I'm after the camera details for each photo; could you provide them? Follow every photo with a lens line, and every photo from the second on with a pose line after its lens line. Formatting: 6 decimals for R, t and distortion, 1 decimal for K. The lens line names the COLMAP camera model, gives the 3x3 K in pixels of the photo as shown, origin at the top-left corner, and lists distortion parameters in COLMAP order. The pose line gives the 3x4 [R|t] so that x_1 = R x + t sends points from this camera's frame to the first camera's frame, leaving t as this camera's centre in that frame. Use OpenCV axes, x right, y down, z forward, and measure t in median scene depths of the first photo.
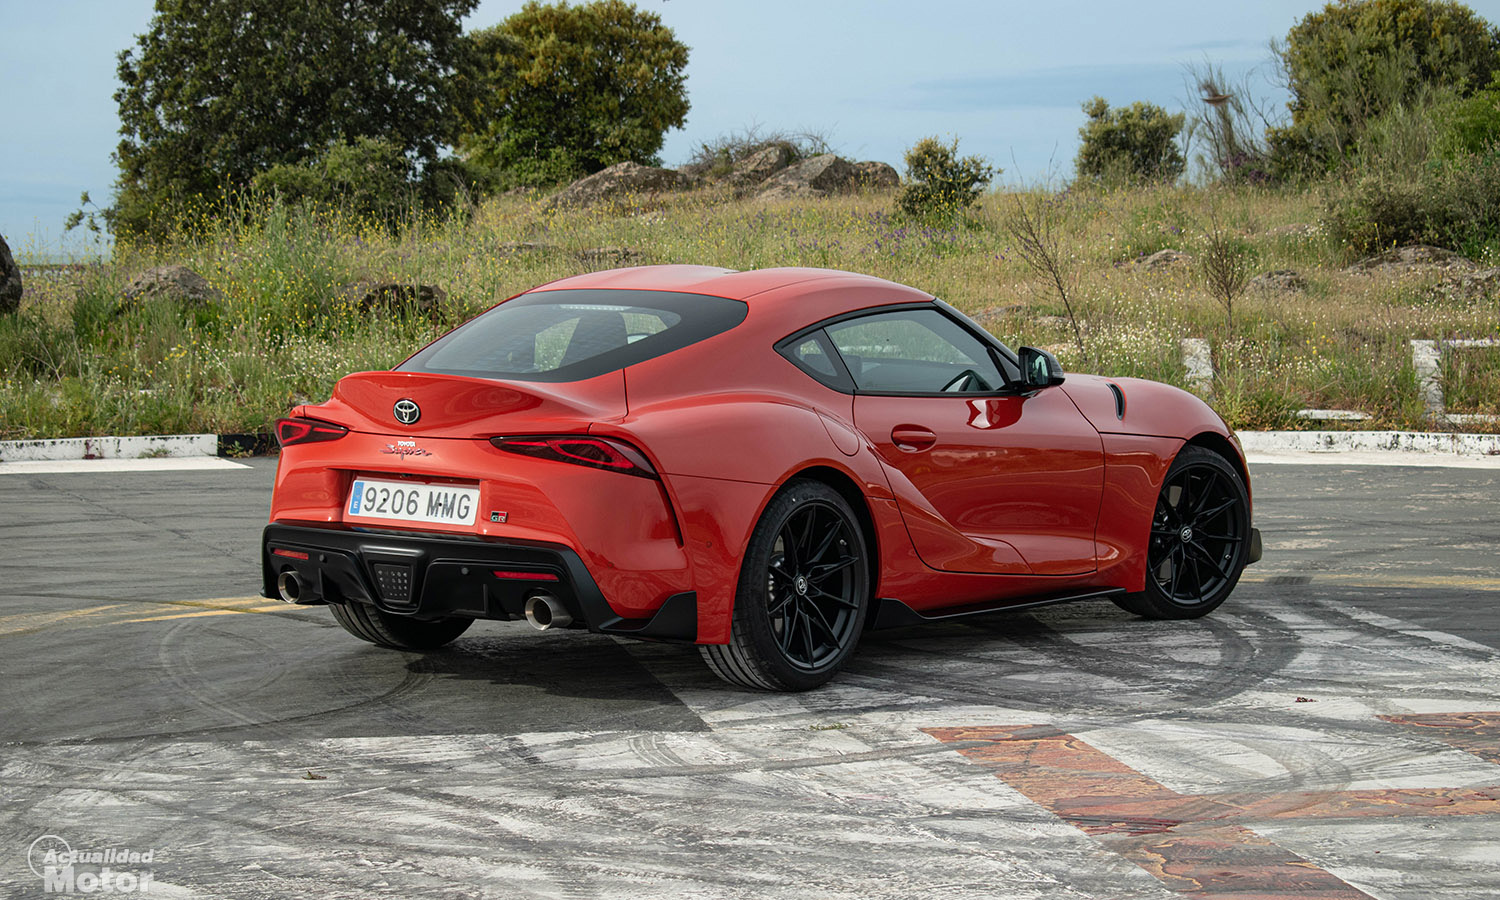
lens RADIAL K [[3460.1, 0, 746.7], [0, 3460.1, 491.4], [0, 0, 1]] dist [0.061450, 0.364110]
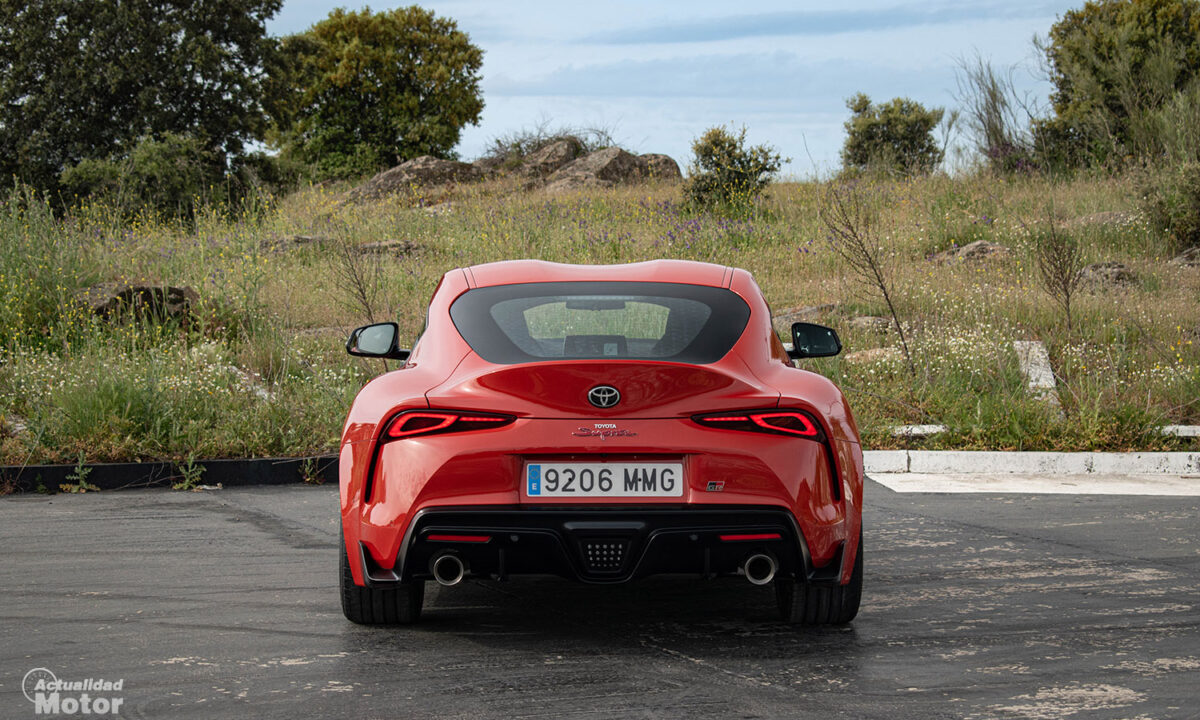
lens RADIAL K [[2833.5, 0, 600.0], [0, 2833.5, 360.0], [0, 0, 1]] dist [0.063927, 0.165248]
pose [[0.999763, -0.007569, 0.020389, 0.001393], [0.008059, 0.999678, -0.024060, -0.012068], [-0.020200, 0.024218, 0.999503, 0.143088]]
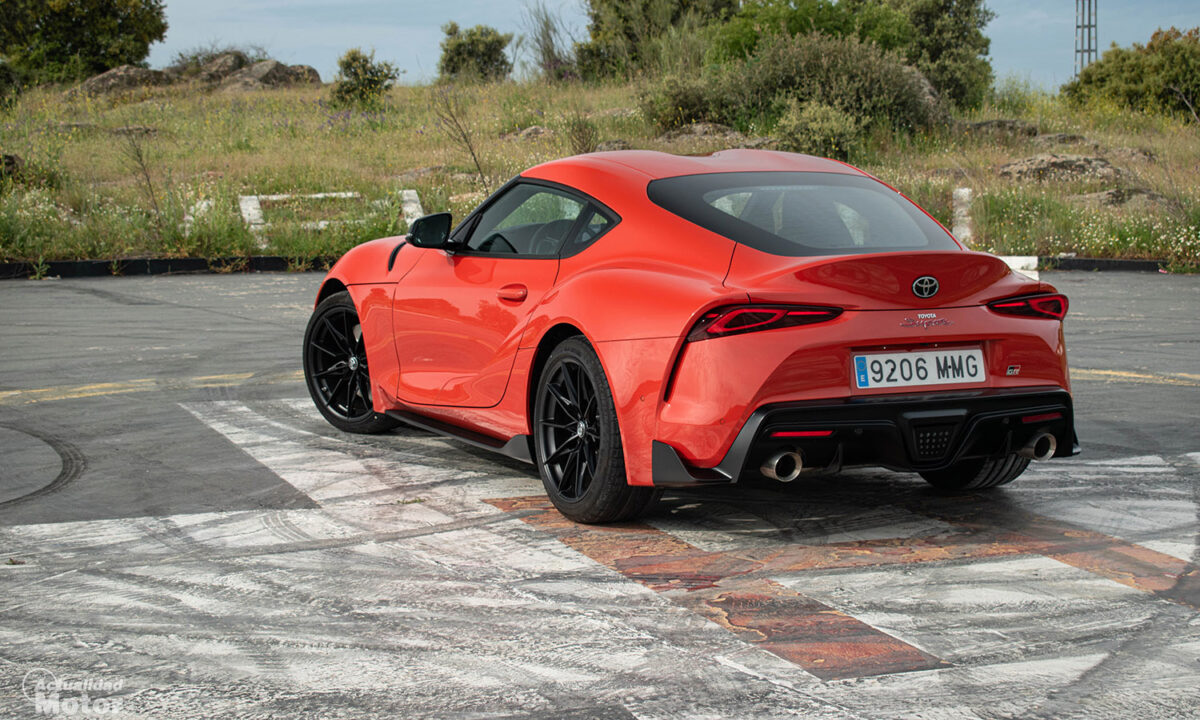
lens RADIAL K [[2294.2, 0, 600.0], [0, 2294.2, 360.0], [0, 0, 1]] dist [0.008084, 0.100275]
pose [[0.984230, -0.022512, 0.175454, -0.013015], [0.016797, 0.999281, 0.033995, -0.002882], [-0.176093, -0.030512, 0.983901, 0.034382]]
